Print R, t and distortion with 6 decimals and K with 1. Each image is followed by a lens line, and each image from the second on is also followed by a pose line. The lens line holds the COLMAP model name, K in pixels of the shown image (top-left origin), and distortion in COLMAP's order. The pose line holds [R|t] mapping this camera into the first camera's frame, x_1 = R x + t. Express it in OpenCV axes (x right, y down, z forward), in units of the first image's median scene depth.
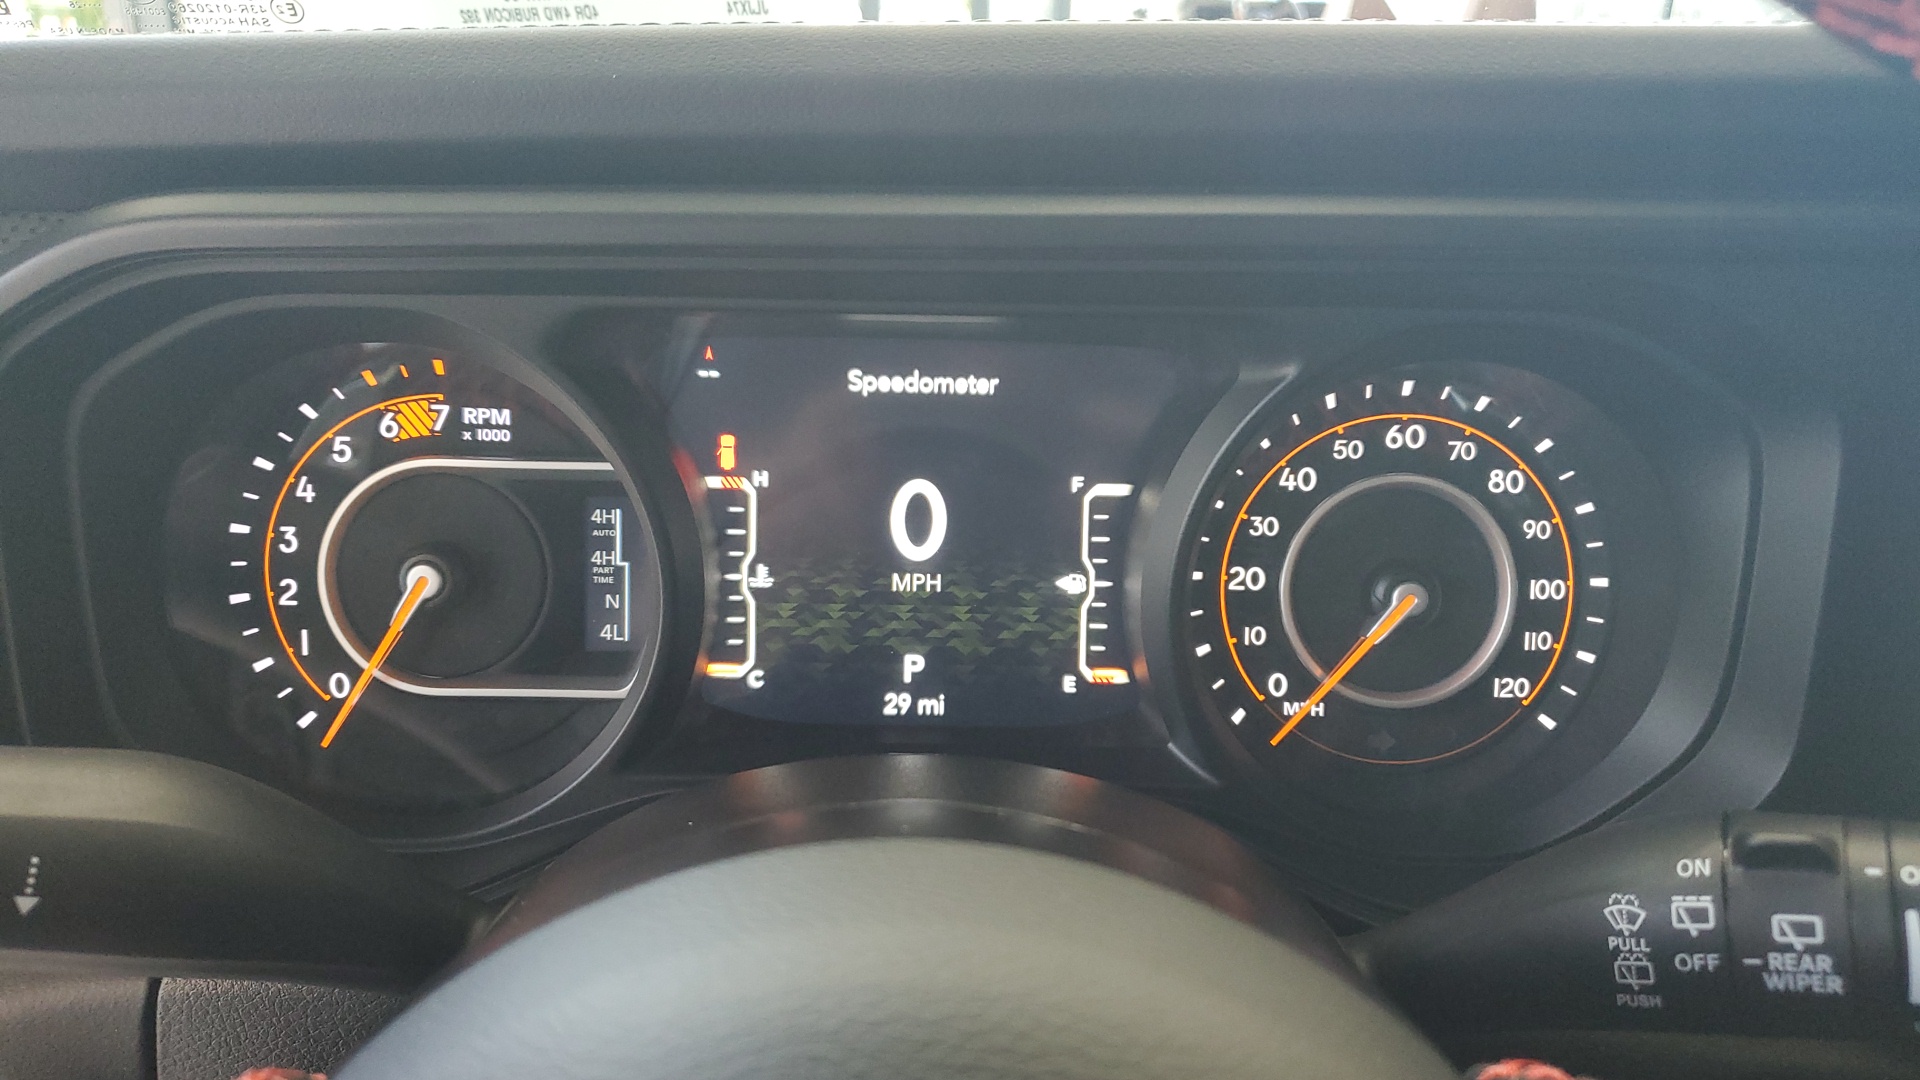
lens RADIAL K [[1497.1, 0, 936.6], [0, 1497.1, 564.6], [0, 0, 1]] dist [0.043775, -0.060812]
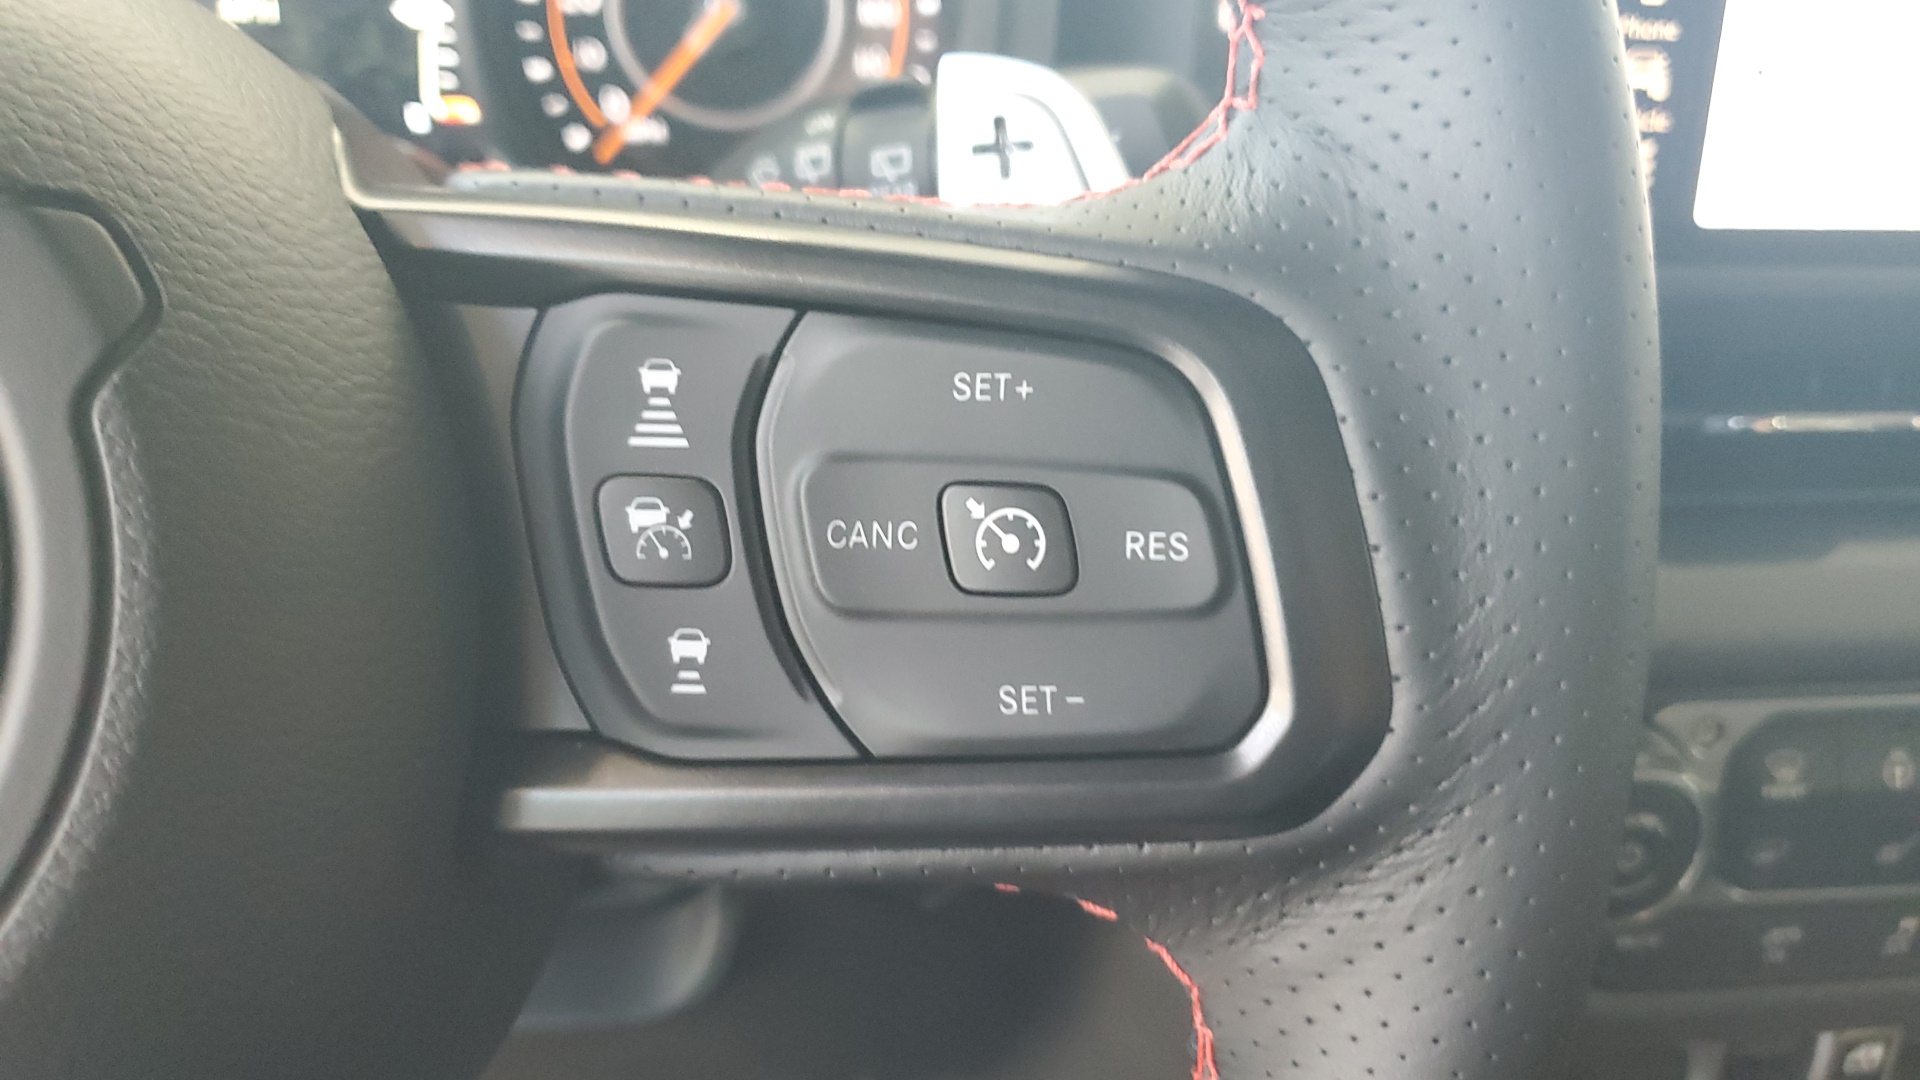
lens RADIAL K [[1497.1, 0, 959.7], [0, 1497.1, 511.2], [0, 0, 1]] dist [0.043775, -0.060812]
pose [[0.989922, -0.025049, 0.139379, 0.310981], [0.011589, 0.995260, 0.096553, 0.258771], [-0.141137, -0.093965, 0.985521, -0.054337]]
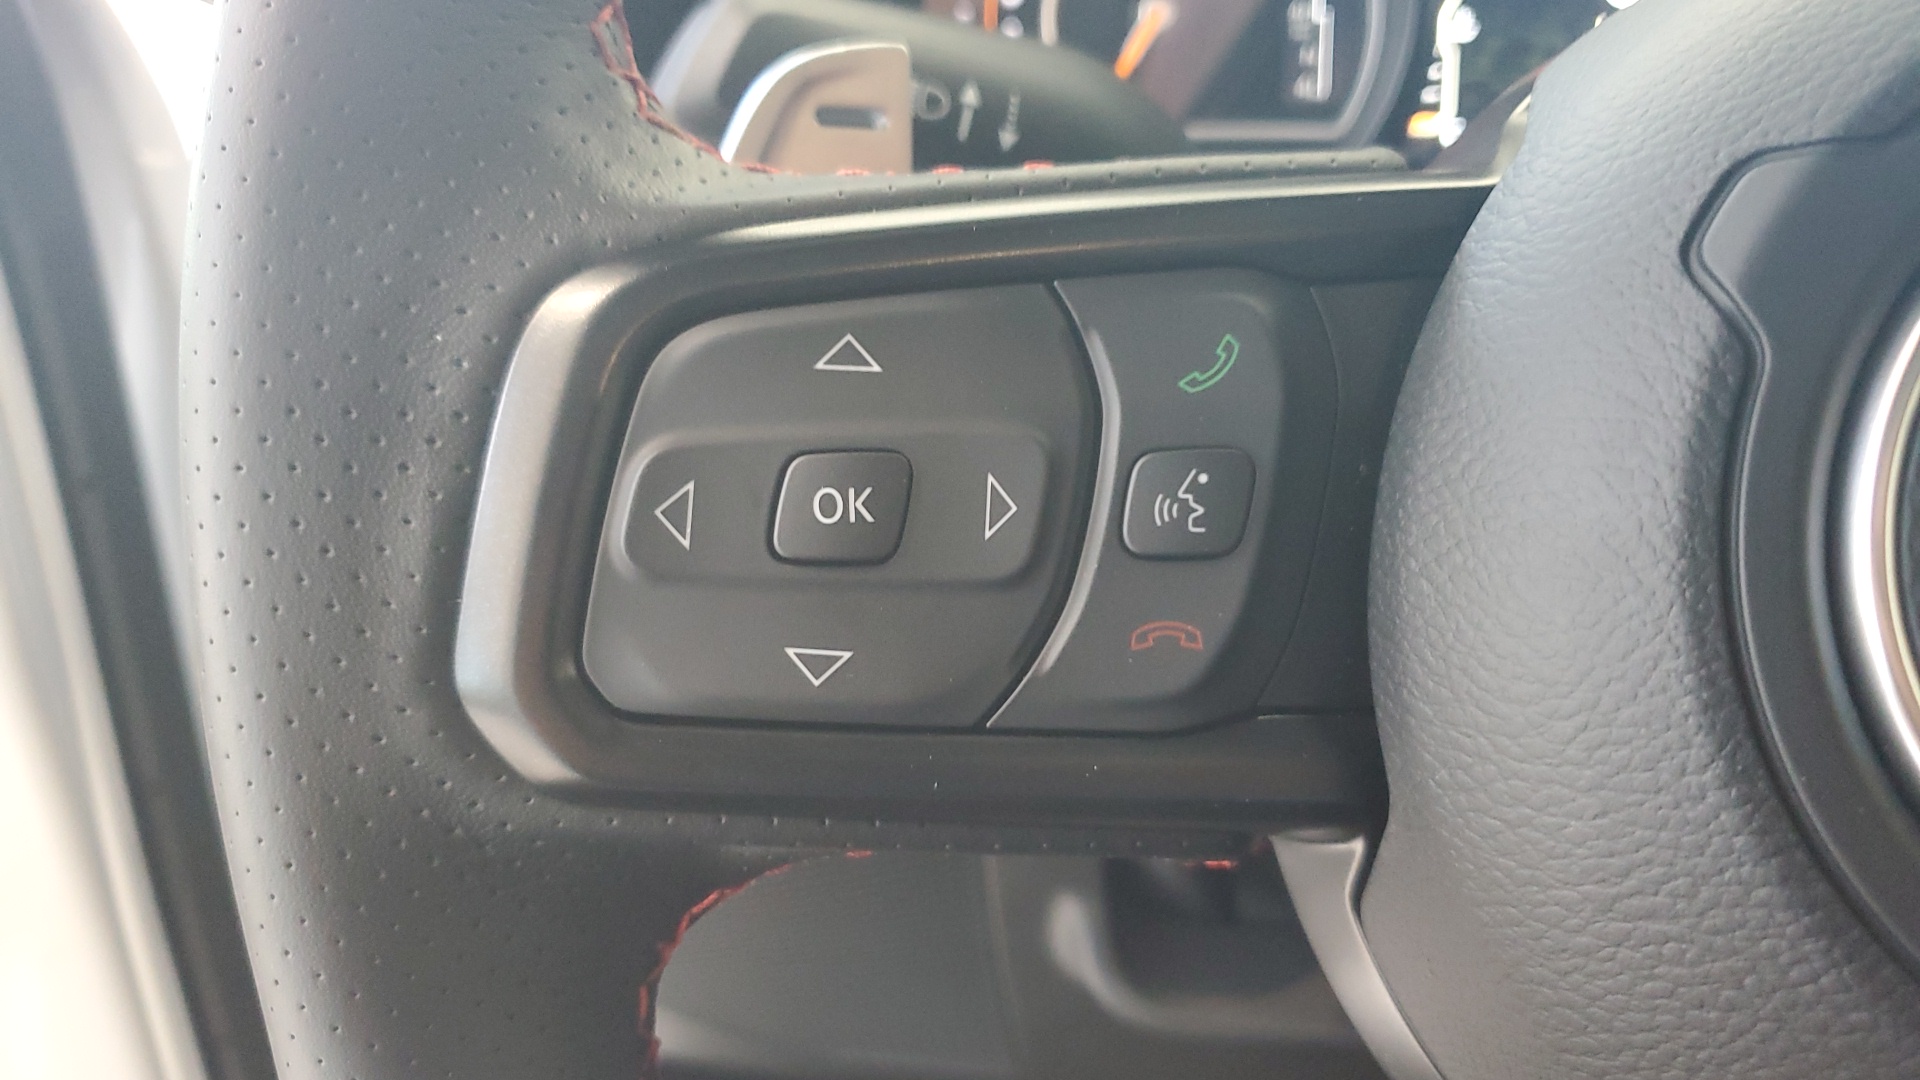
lens RADIAL K [[1497.1, 0, 961.4], [0, 1497.1, 552.7], [0, 0, 1]] dist [0.043775, -0.060812]
pose [[0.988228, 0.011004, -0.152591, -0.295942], [0.000789, 0.997030, 0.077012, 0.286188], [0.152985, -0.076226, 0.985284, -0.062659]]
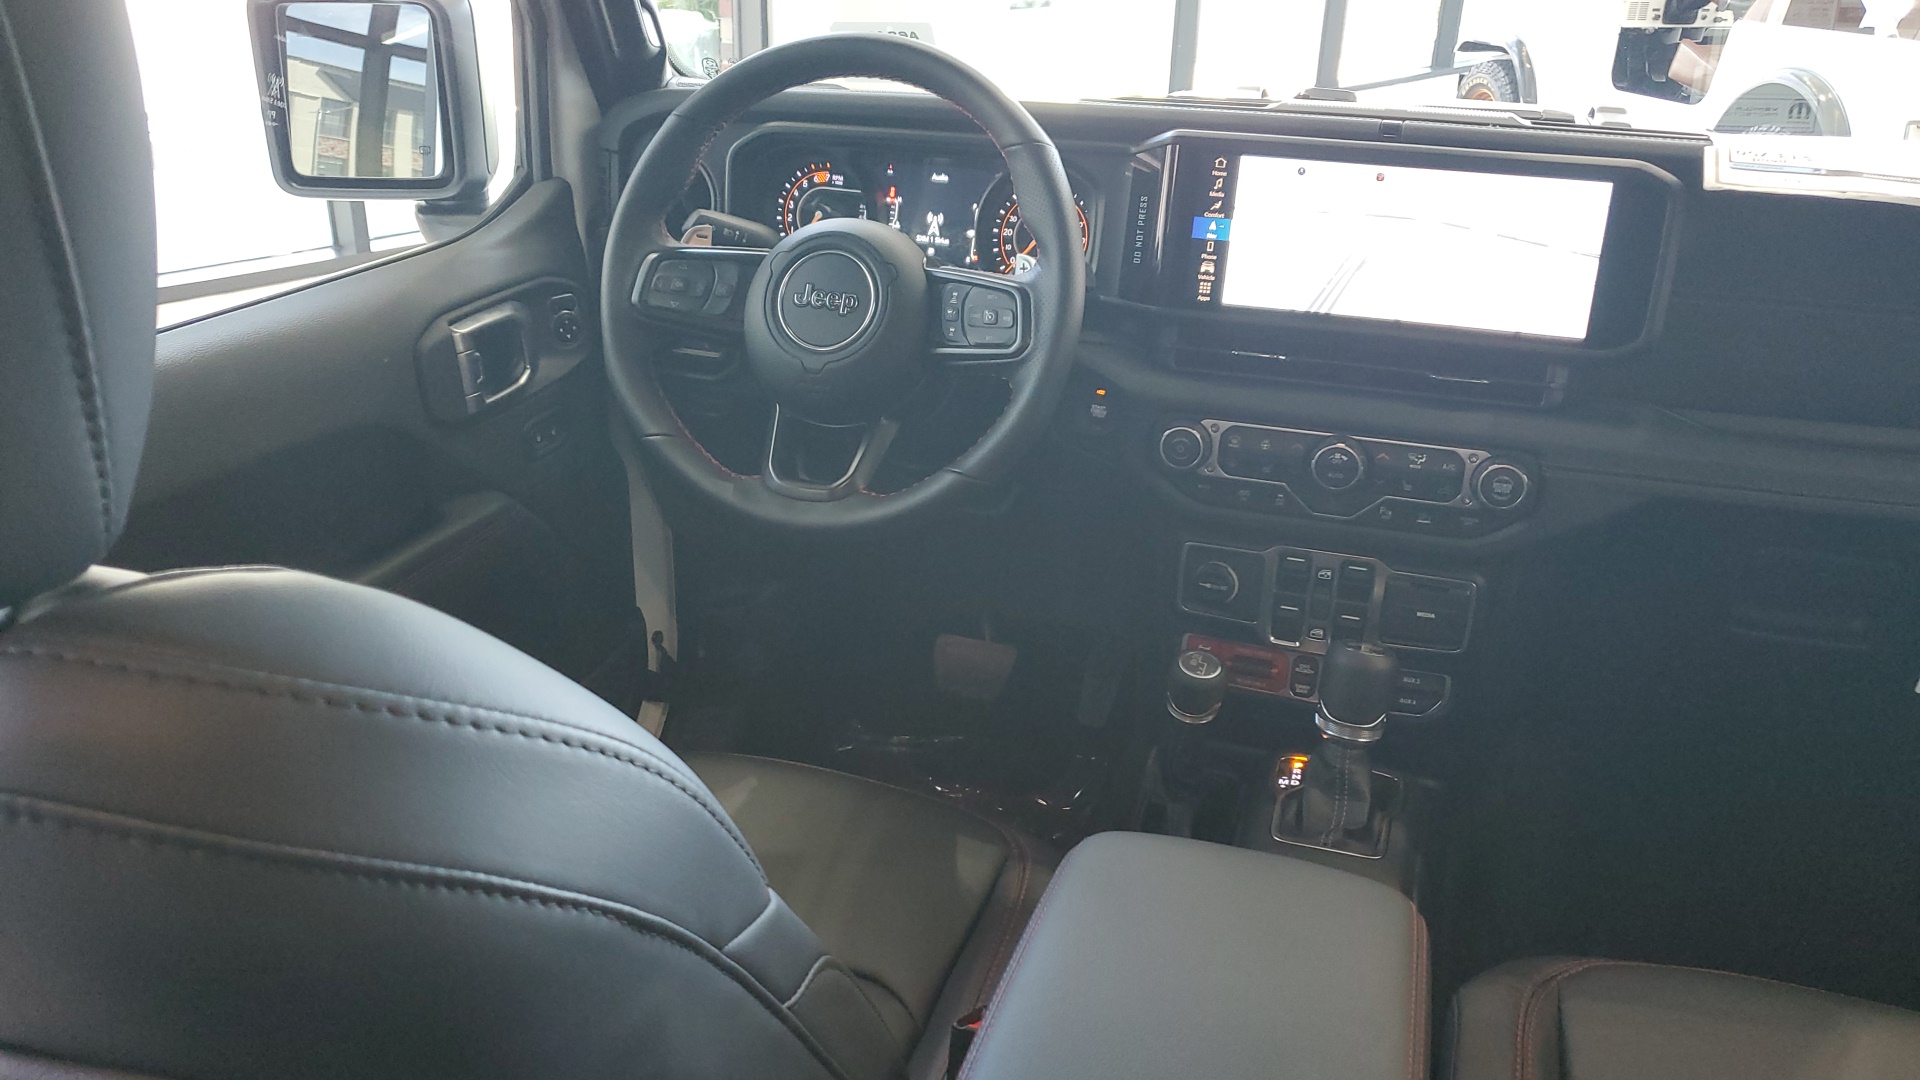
lens RADIAL K [[1497.1, 0, 956.4], [0, 1497.1, 545.7], [0, 0, 1]] dist [0.043775, -0.060812]
pose [[0.942777, 0.136701, -0.304112, 1.417960], [-0.129148, 0.990608, 0.044915, 0.681348], [0.307395, -0.003069, 0.951577, -2.870213]]
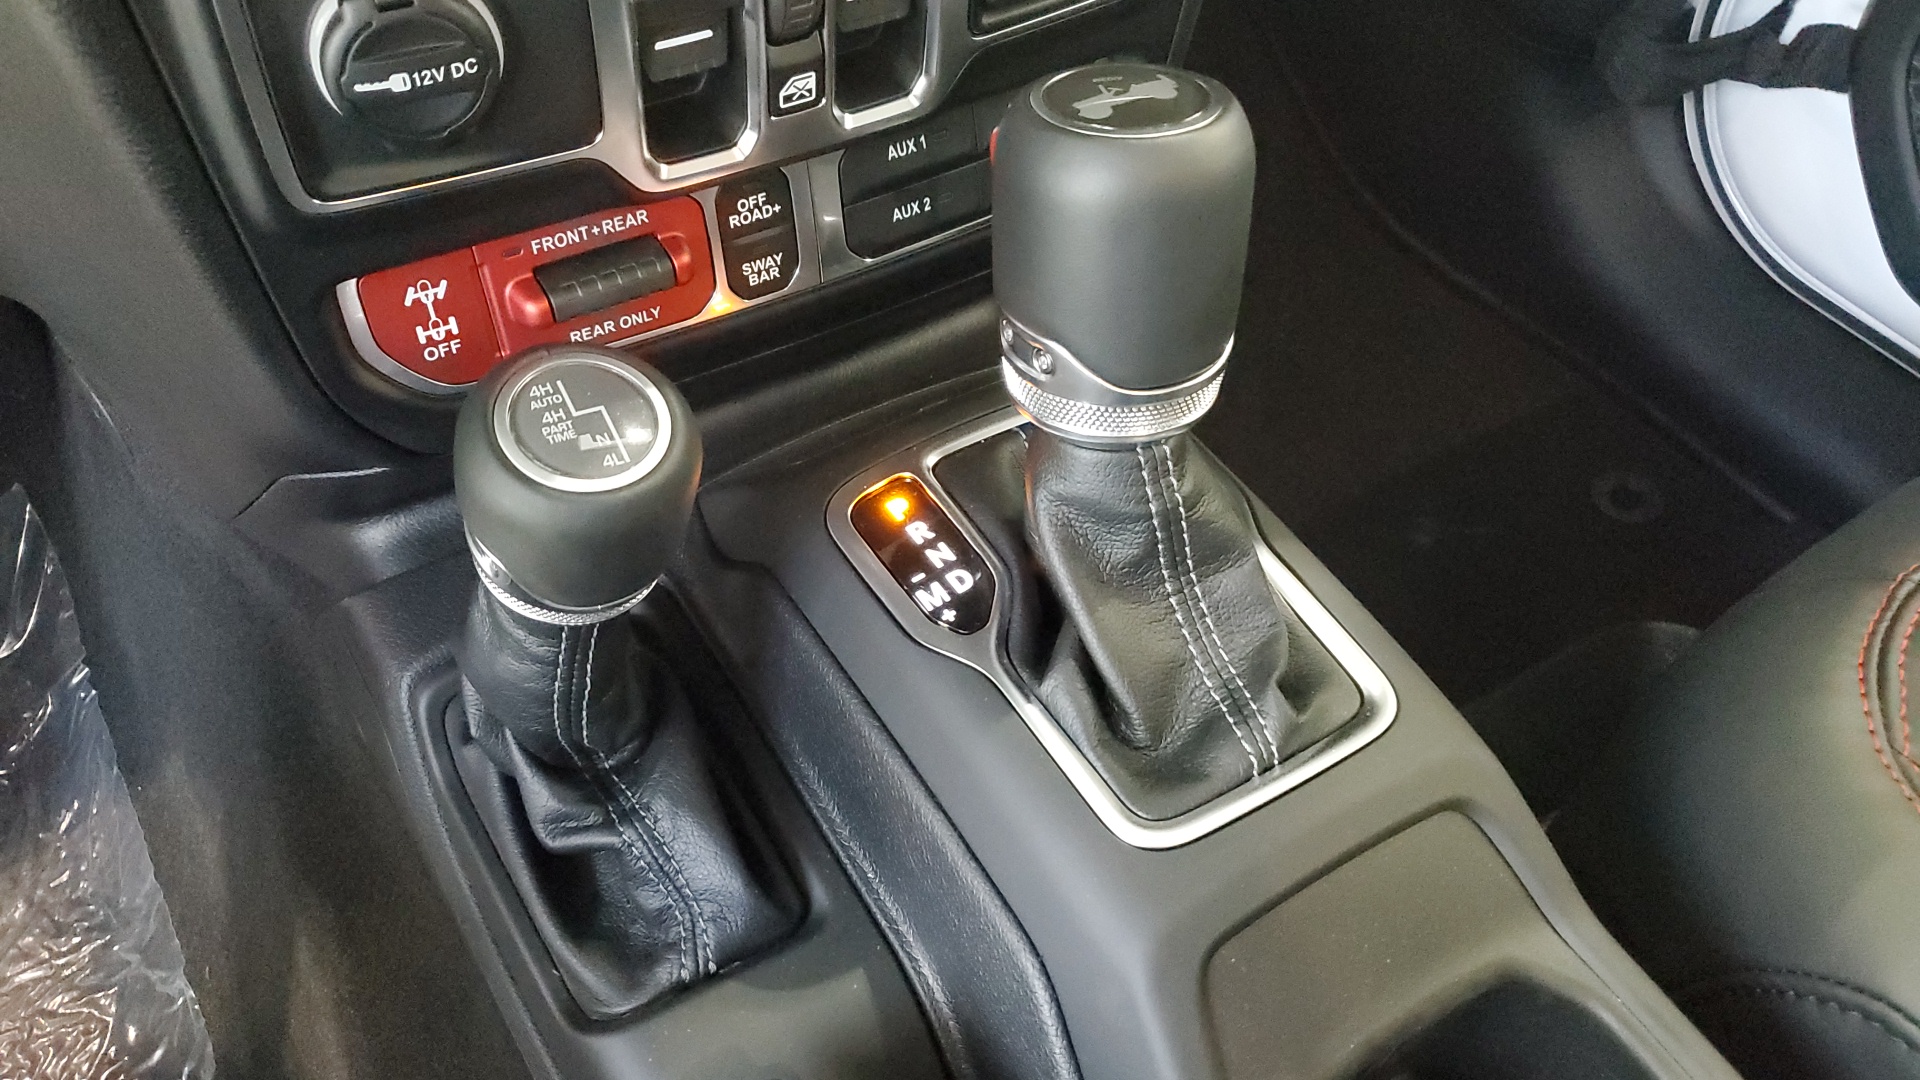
lens RADIAL K [[1497.1, 0, 948.1], [0, 1497.1, 549.0], [0, 0, 1]] dist [0.043775, -0.060812]
pose [[0.861783, -0.359371, 0.358025, 0.735979], [0.133064, 0.841210, 0.524080, 0.675955], [-0.489514, -0.404003, 0.772760, -0.023834]]
